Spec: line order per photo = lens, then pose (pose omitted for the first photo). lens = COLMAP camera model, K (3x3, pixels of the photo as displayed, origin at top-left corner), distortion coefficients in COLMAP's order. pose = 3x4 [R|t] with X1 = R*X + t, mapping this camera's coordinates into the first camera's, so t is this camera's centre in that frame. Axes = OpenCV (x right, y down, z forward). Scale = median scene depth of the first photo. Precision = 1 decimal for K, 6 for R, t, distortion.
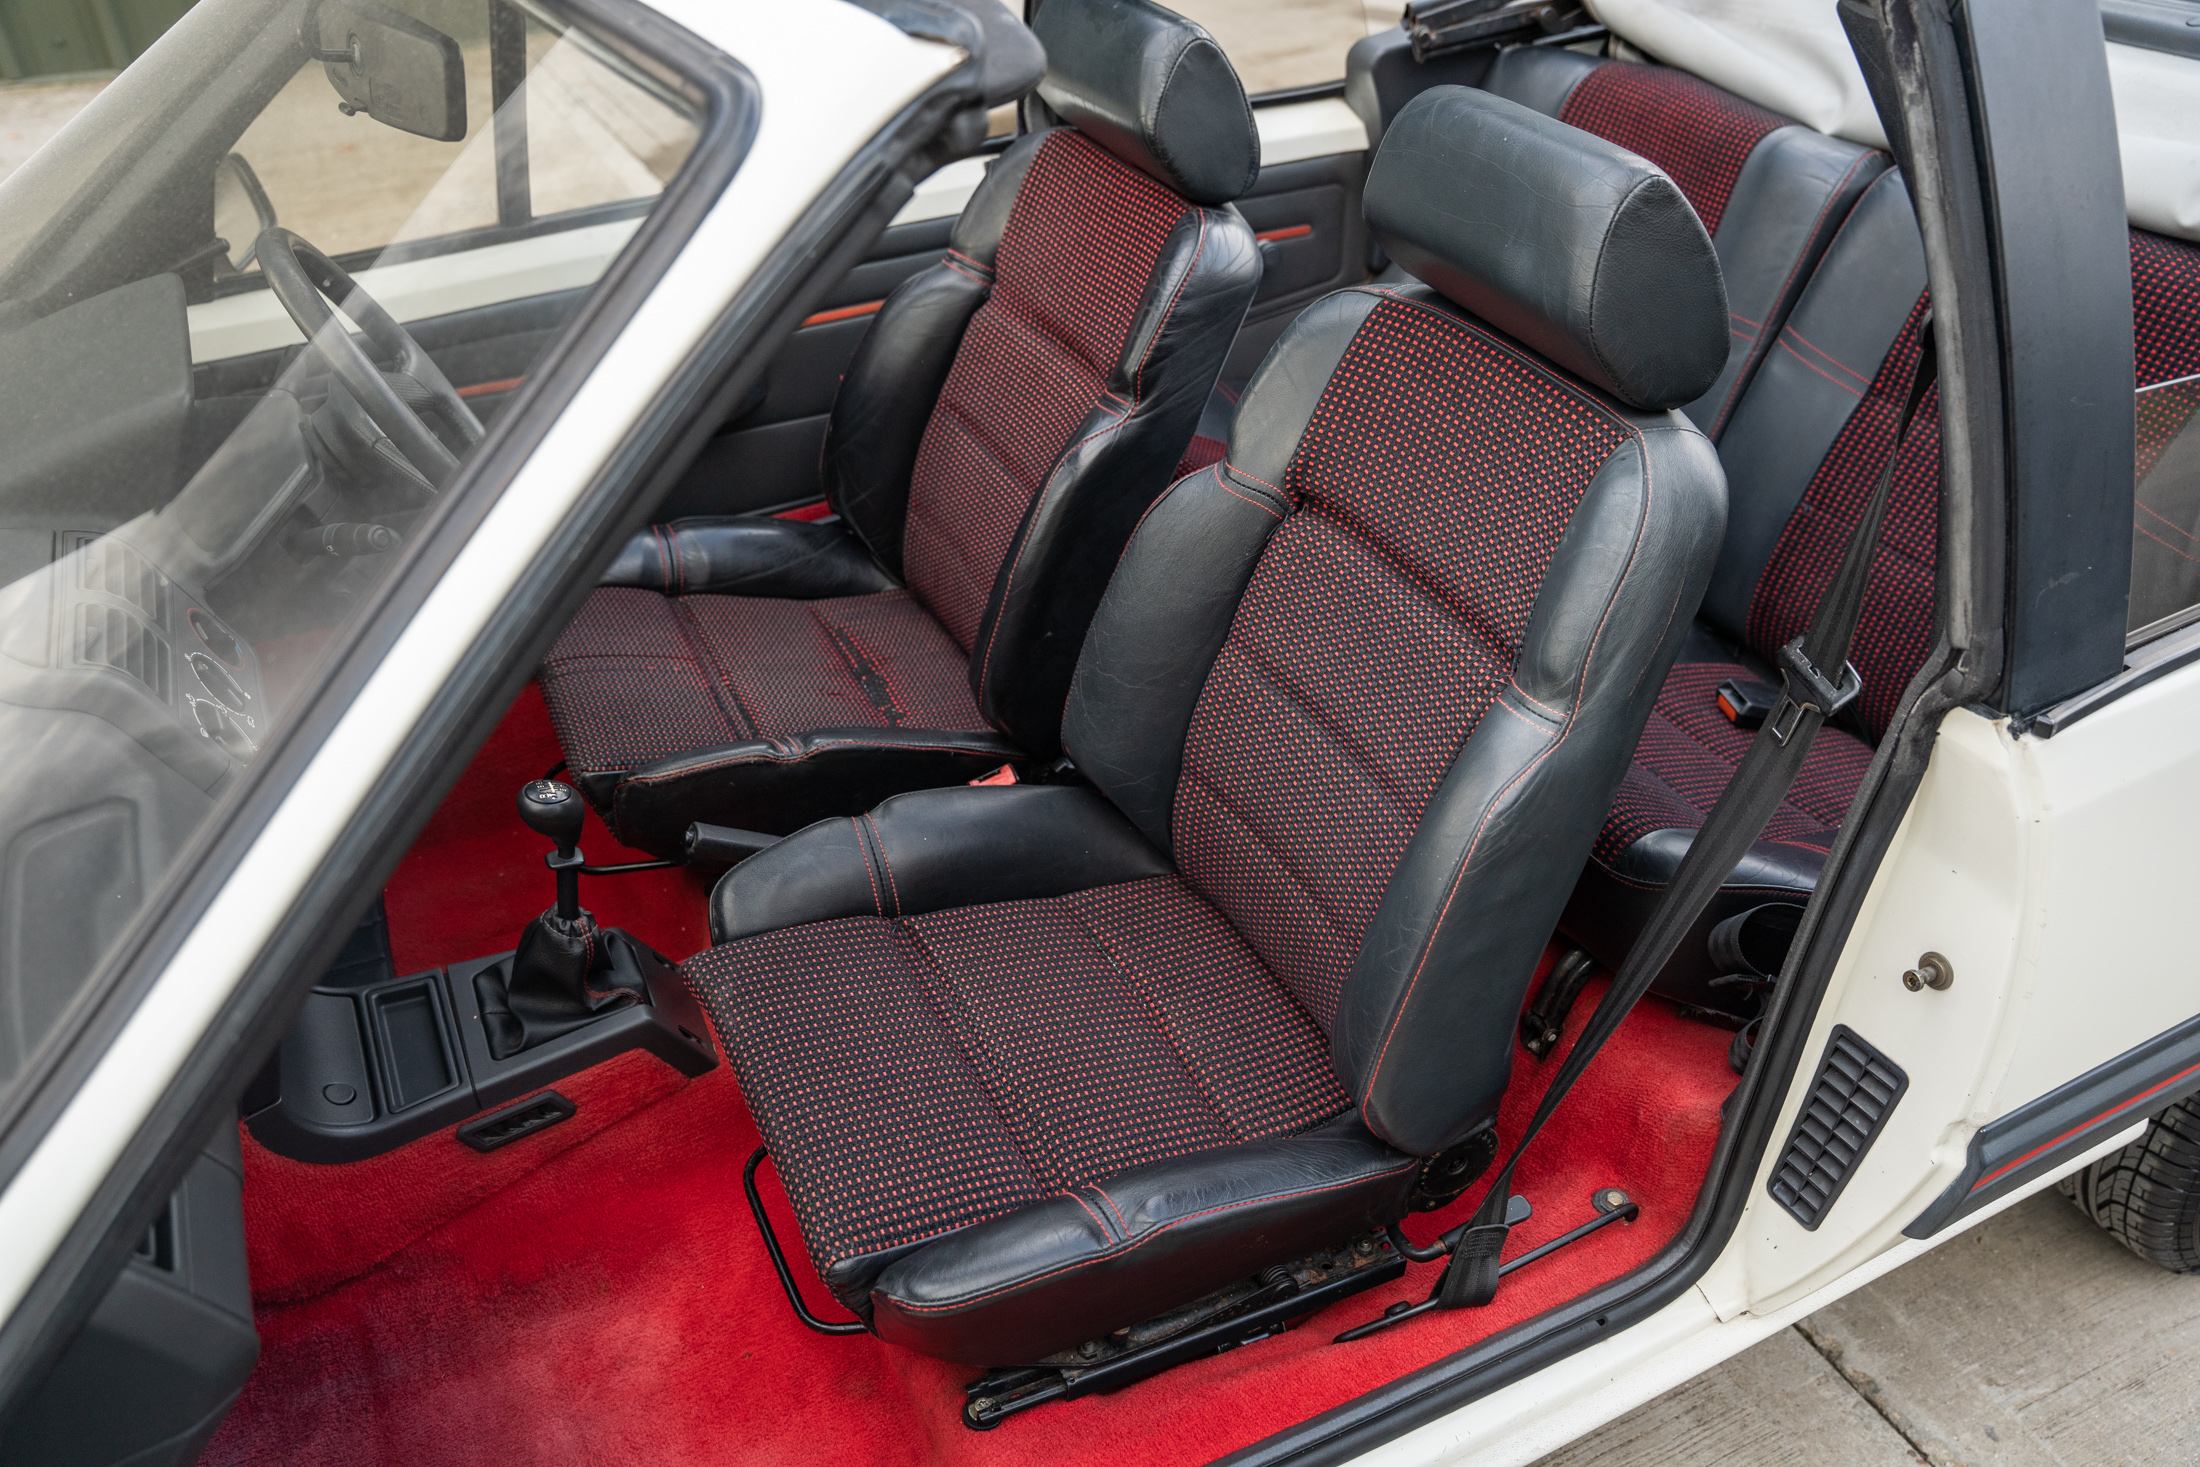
lens RADIAL K [[1730.4, 0, 1100.0], [0, 1730.4, 733.5], [0, 0, 1]] dist [-0.137490, 0.144921]
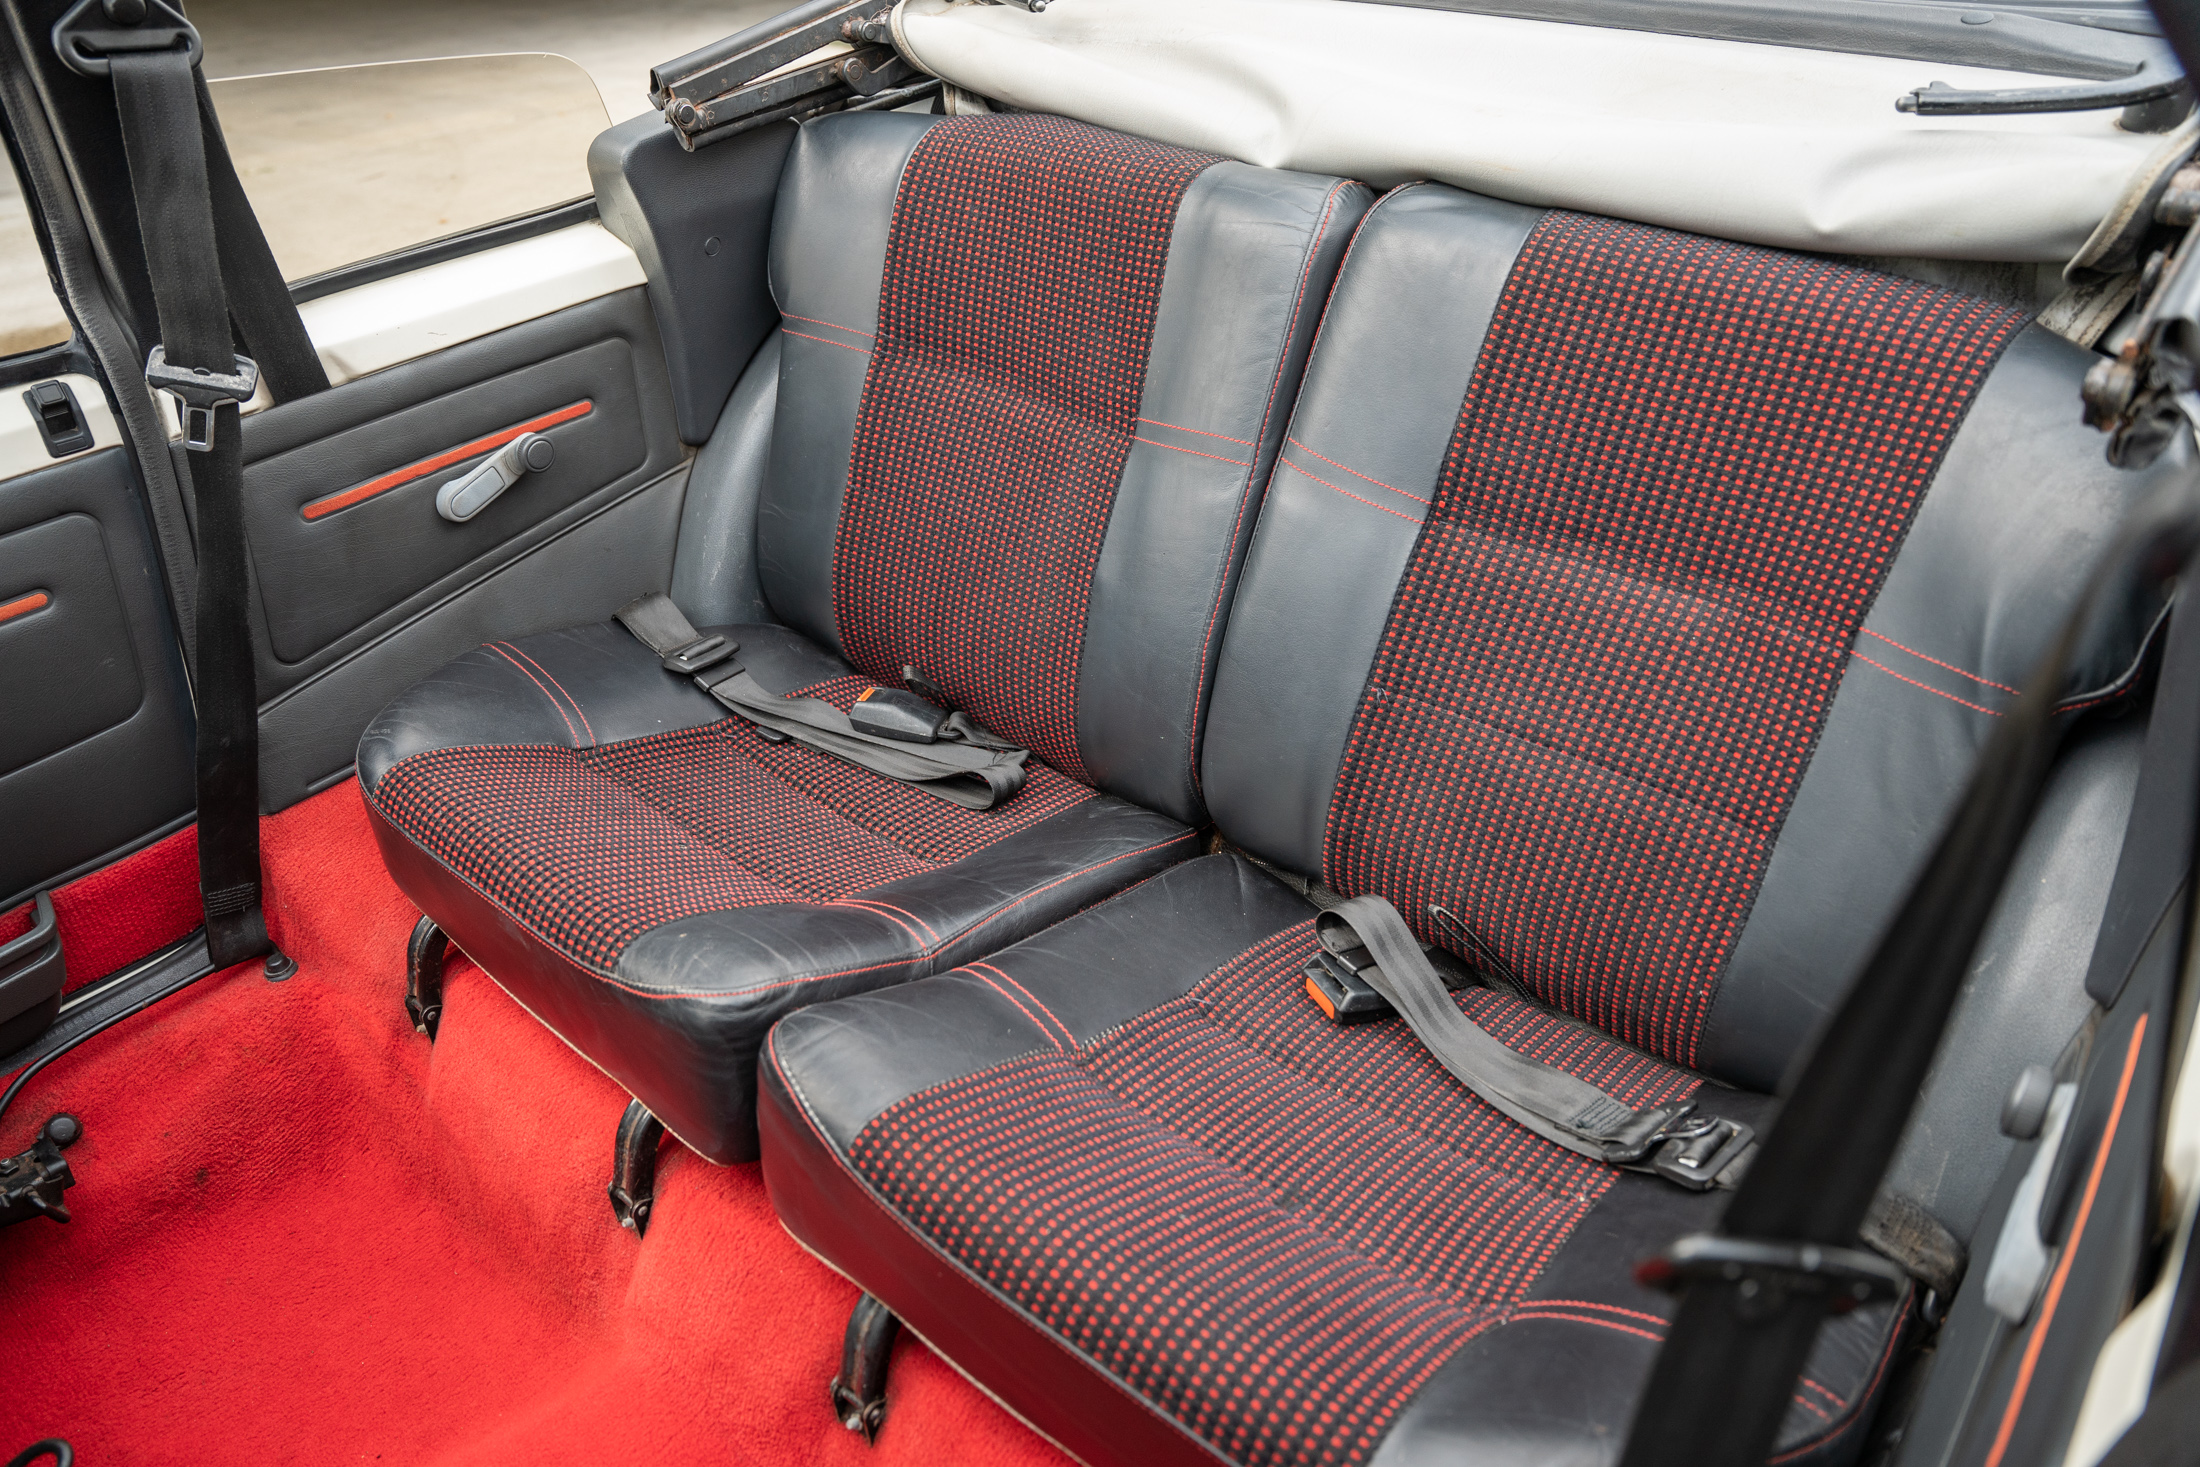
lens RADIAL K [[1510.1, 0, 1100.0], [0, 1510.1, 733.5], [0, 0, 1]] dist [-0.172094, 0.108730]
pose [[0.919944, -0.219996, 0.324508, 0.151249], [0.232603, 0.972572, -0.000061, -0.192148], [-0.315594, 0.075538, 0.945883, 0.618959]]
